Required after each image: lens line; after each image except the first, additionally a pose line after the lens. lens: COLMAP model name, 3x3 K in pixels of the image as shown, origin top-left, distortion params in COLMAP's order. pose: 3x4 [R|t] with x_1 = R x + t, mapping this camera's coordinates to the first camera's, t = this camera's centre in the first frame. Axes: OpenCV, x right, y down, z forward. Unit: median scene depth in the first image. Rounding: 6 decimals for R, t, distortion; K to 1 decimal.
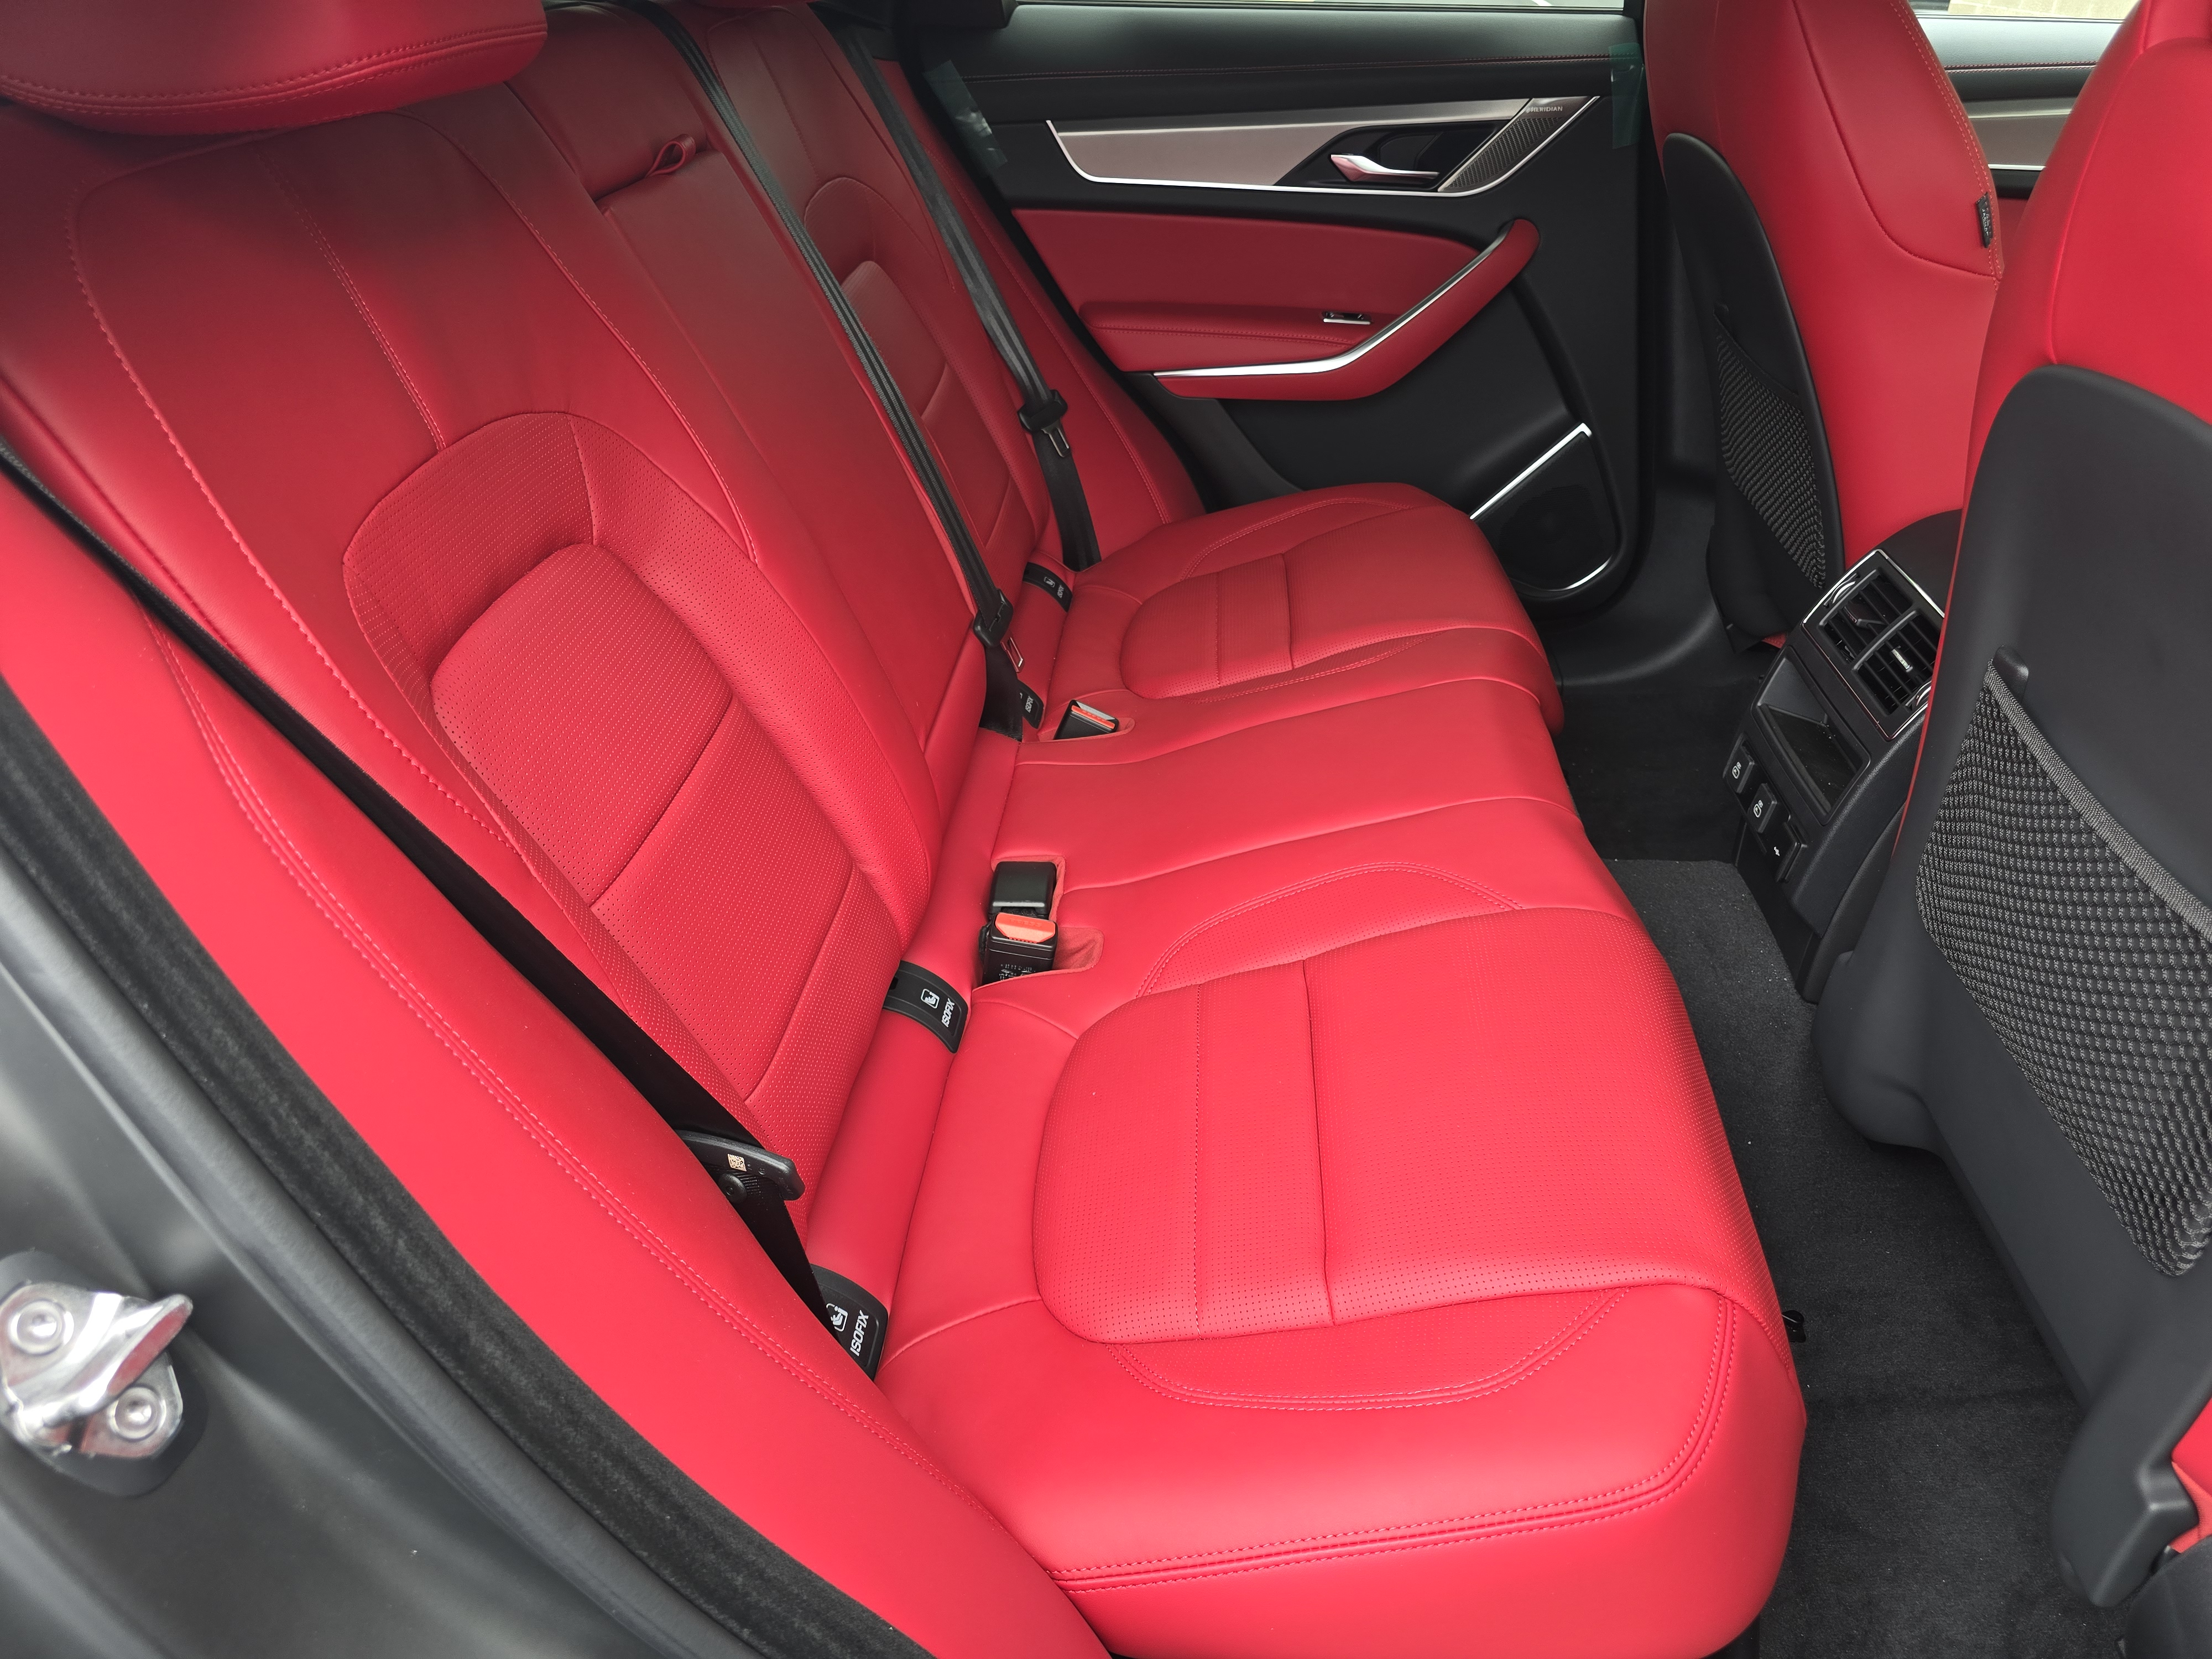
lens RADIAL K [[1487.4, 0, 1109.1], [0, 1487.4, 828.7], [0, 0, 1]] dist [0.036508, -0.040267]
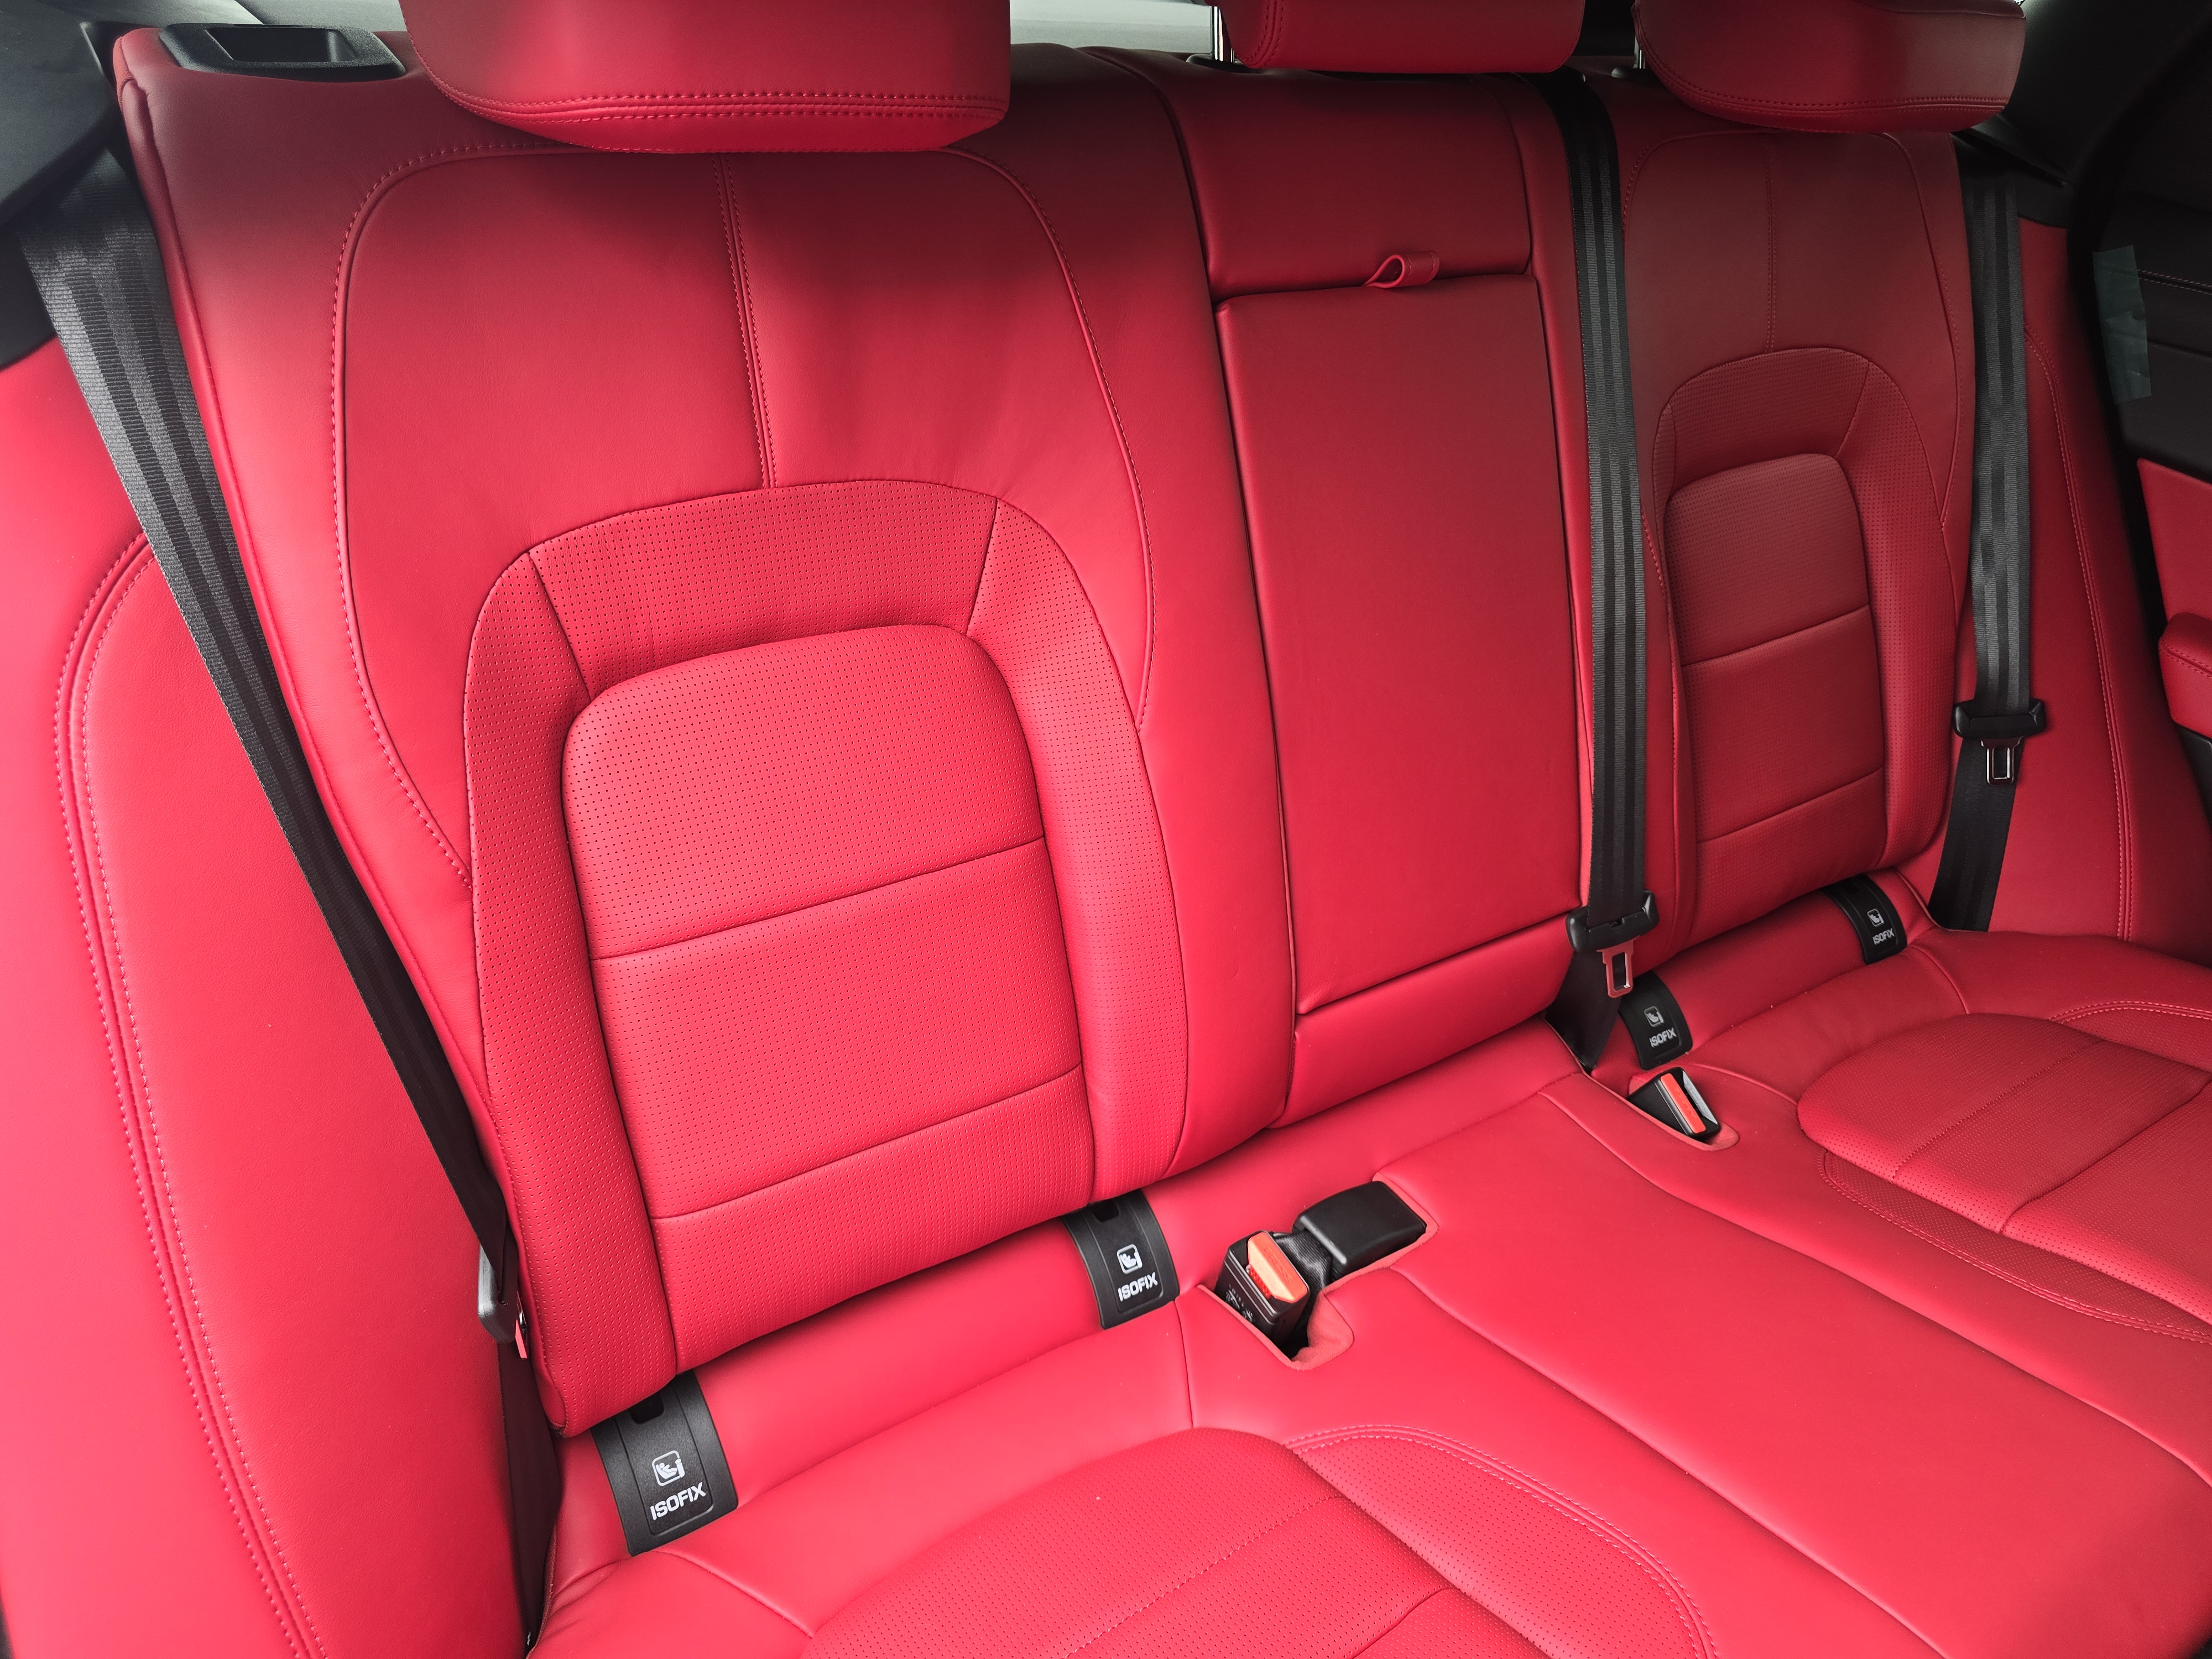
lens RADIAL K [[1487.4, 0, 1104.1], [0, 1487.4, 822.0], [0, 0, 1]] dist [0.036508, -0.040267]
pose [[0.600875, 0.489996, -0.631548, 0.210601], [-0.498971, 0.847173, 0.182554, -0.180229], [0.624481, 0.205432, 0.753539, 0.223506]]
